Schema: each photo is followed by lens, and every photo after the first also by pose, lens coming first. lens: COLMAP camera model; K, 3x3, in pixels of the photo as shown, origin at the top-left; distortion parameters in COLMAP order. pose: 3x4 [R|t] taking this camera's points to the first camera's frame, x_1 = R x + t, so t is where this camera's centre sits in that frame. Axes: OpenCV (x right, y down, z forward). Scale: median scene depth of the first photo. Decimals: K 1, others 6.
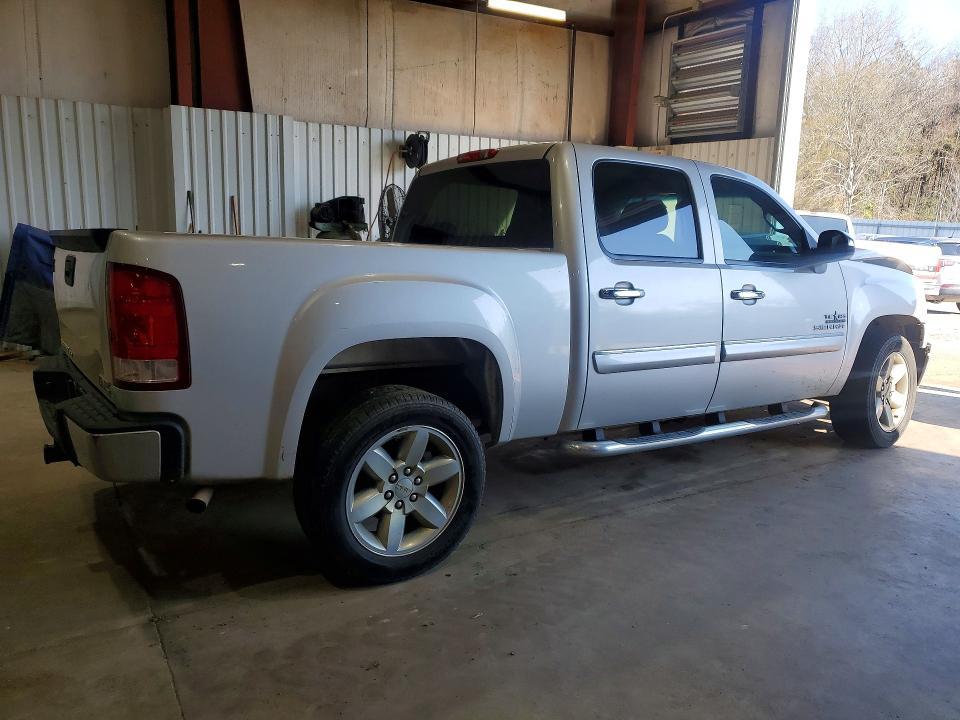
lens RADIAL K [[753.0, 0, 484.3], [0, 753.0, 361.6], [0, 0, 1]] dist [0.010219, -0.002879]
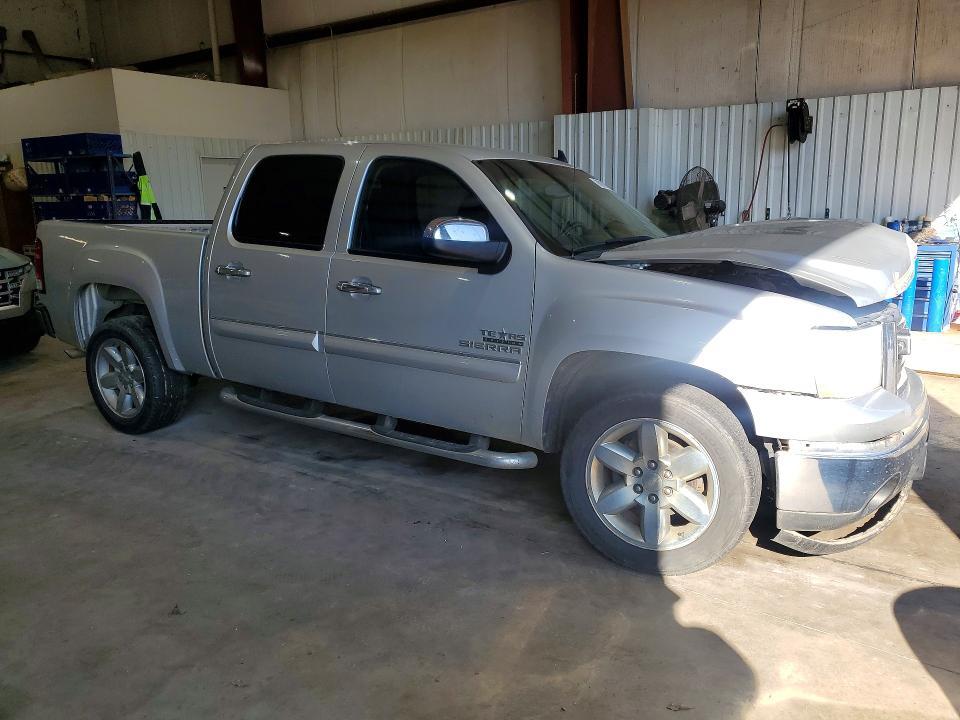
lens RADIAL K [[753.0, 0, 485.3], [0, 753.0, 355.8], [0, 0, 1]] dist [0.010219, -0.002879]
pose [[0.396221, 0.159005, -0.904282, 1.149137], [-0.153748, 0.982474, 0.105388, -0.114406], [0.905191, 0.097275, 0.413723, 0.710984]]
